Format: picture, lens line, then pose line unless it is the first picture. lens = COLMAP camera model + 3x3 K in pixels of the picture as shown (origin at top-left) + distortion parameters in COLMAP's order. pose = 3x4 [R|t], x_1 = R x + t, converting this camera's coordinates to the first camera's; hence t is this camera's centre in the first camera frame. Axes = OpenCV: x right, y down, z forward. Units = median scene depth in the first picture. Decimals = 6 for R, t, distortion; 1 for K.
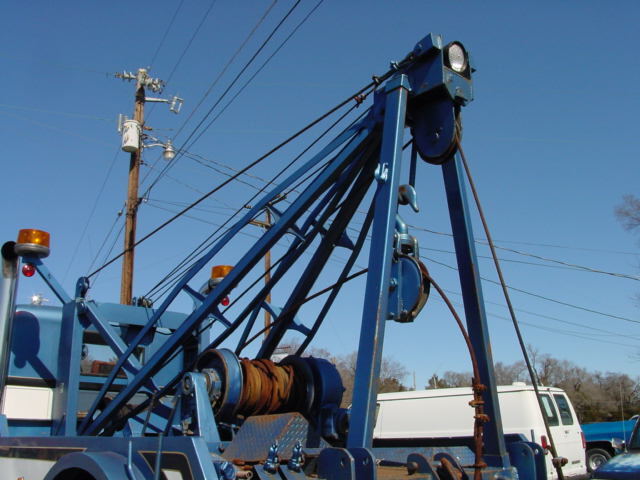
lens RADIAL K [[631.0, 0, 320.0], [0, 631.0, 240.0], [0, 0, 1]] dist [-0.187742, 0.223225]
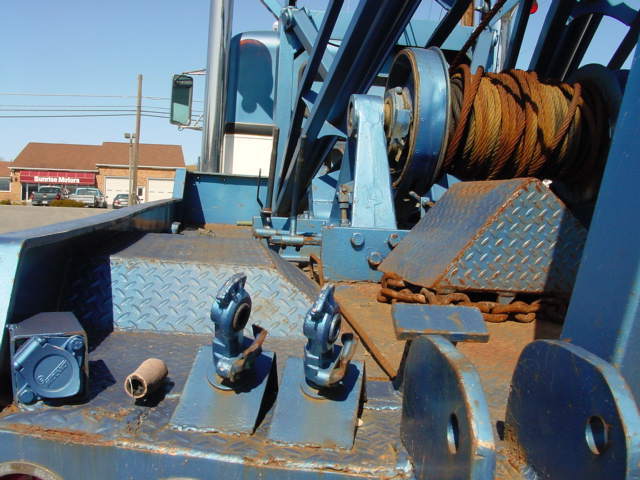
lens RADIAL K [[631.0, 0, 320.0], [0, 631.0, 240.0], [0, 0, 1]] dist [-0.187742, 0.223225]
pose [[0.830723, 0.096678, -0.548226, 0.065455], [0.115599, 0.933379, 0.339764, 0.142587], [0.544551, -0.345625, 0.764204, 0.530982]]
